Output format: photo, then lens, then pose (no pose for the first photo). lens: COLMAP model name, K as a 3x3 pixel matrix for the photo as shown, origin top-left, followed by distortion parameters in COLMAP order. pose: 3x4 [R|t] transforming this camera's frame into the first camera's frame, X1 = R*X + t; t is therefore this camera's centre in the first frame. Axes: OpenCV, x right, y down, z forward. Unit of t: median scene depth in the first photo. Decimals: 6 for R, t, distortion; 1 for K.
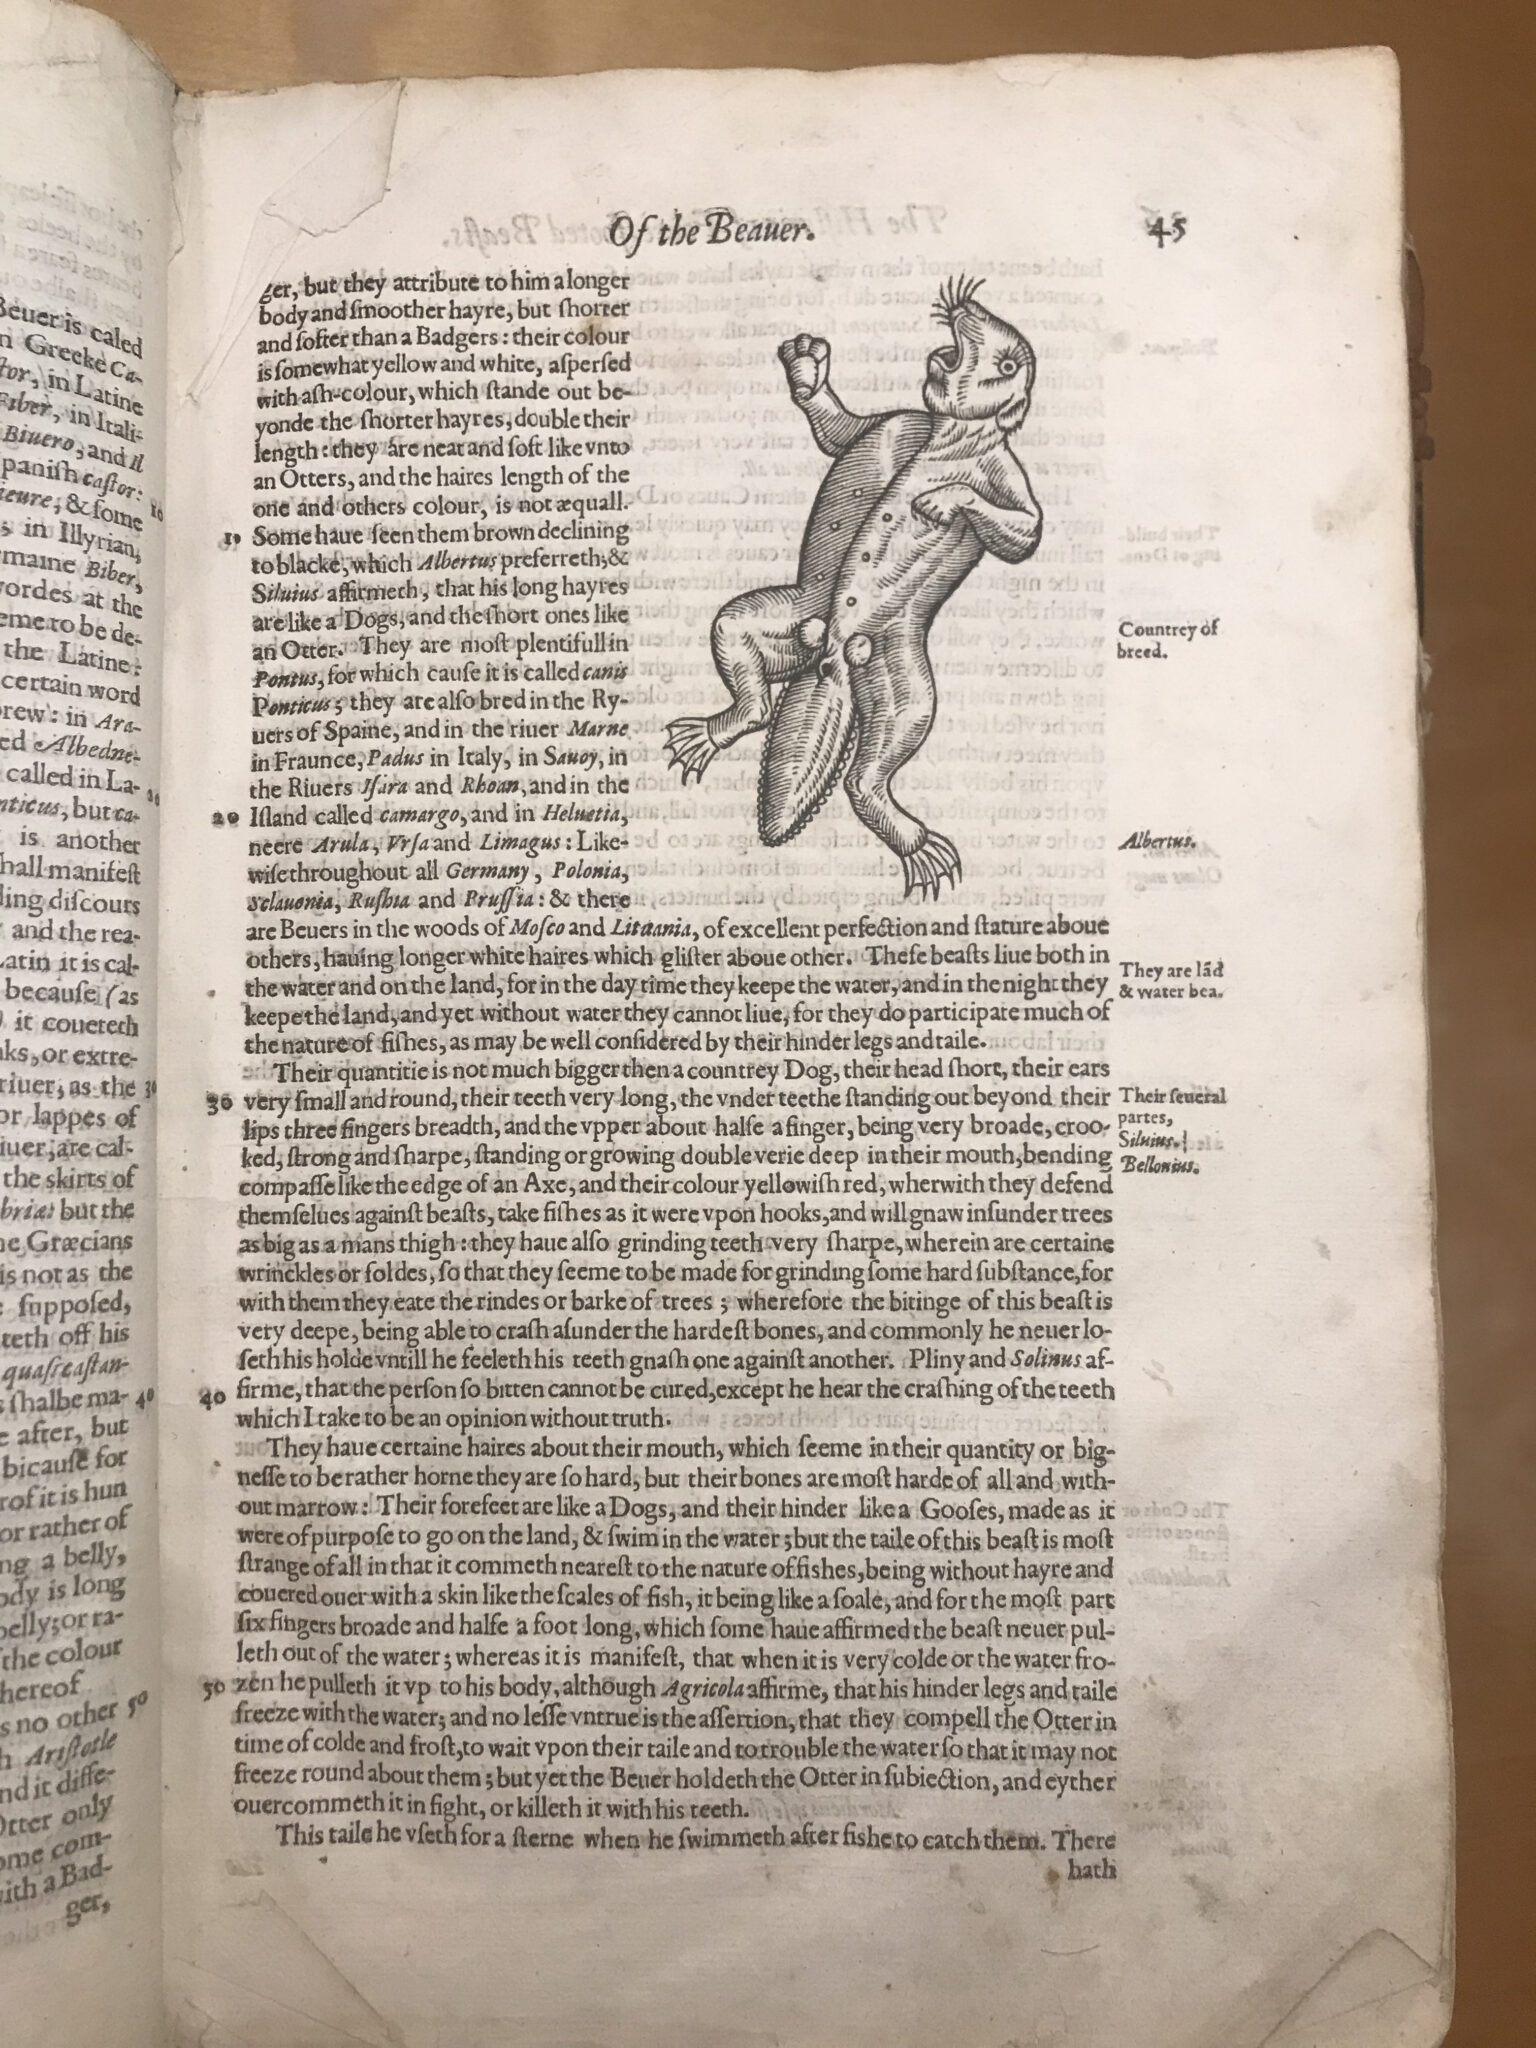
lens RADIAL K [[1746.6, 0, 808.9], [0, 1746.6, 1029.3], [0, 0, 1]] dist [-0.007070, 0.061814]
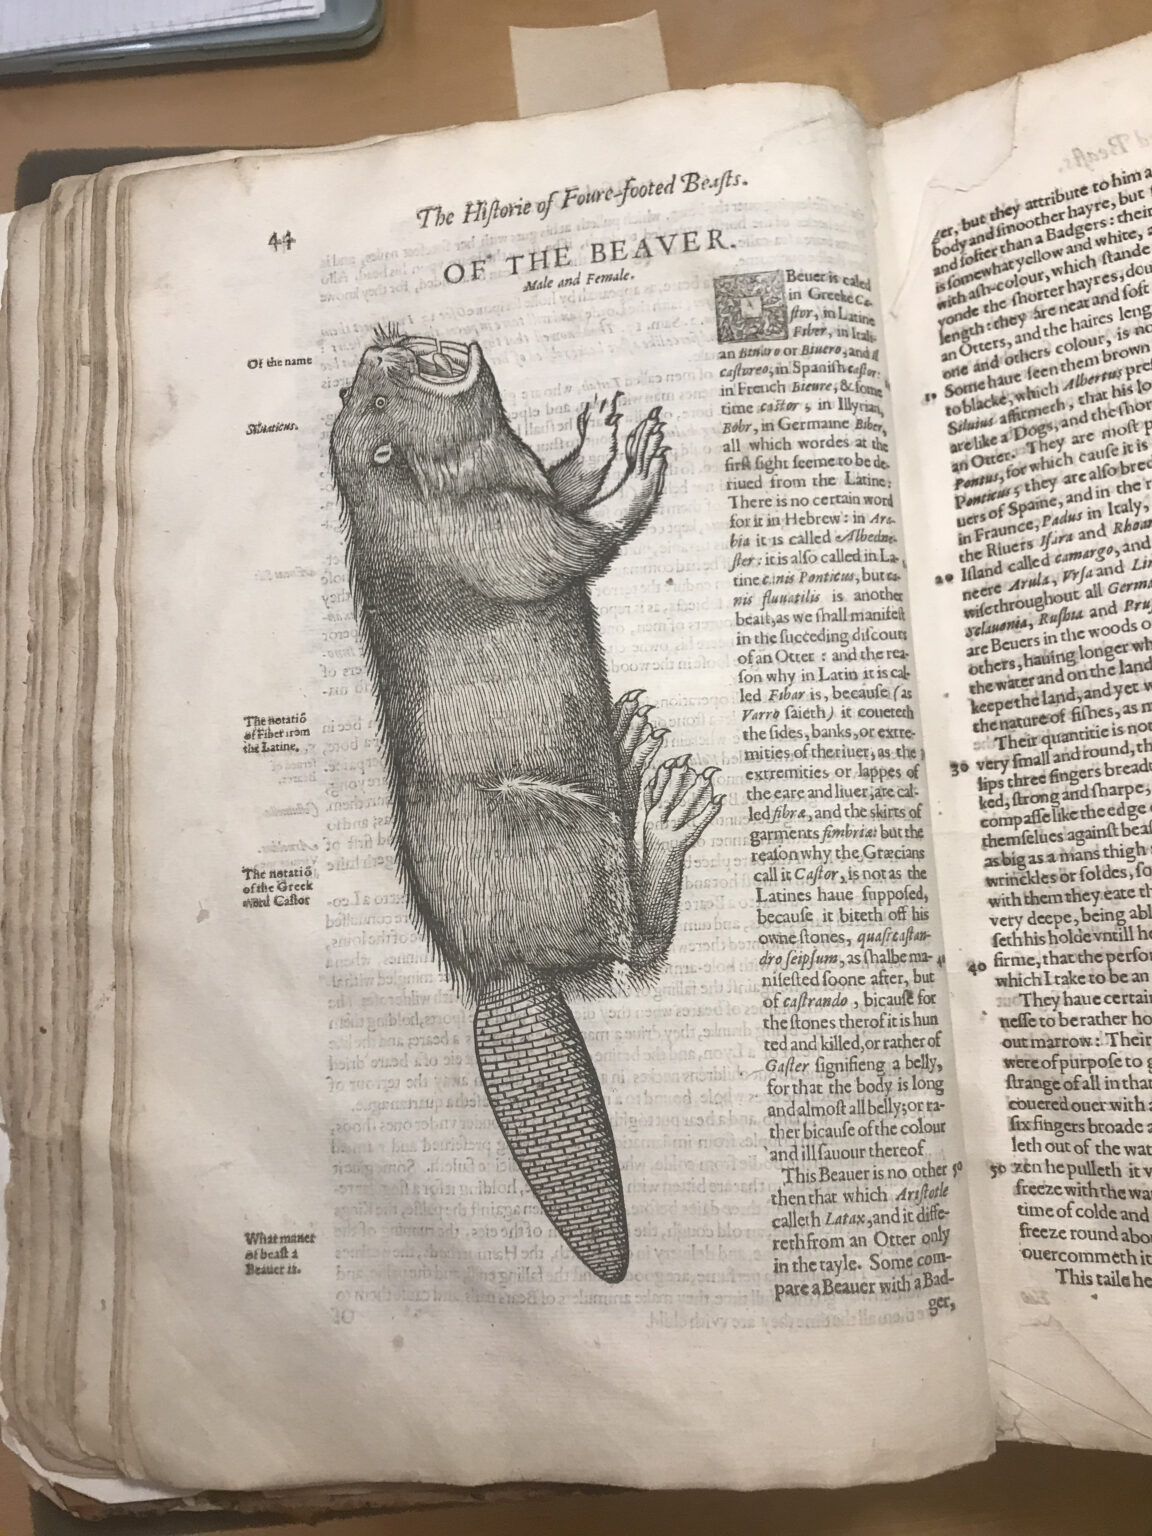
lens RADIAL K [[1309.9, 0, 606.7], [0, 1309.9, 772.0], [0, 0, 1]] dist [-0.007070, 0.061814]
pose [[0.914926, -0.093188, -0.392716, -0.180450], [0.063220, 0.994059, -0.088595, 0.126975], [0.398639, 0.056231, 0.915383, -0.127824]]
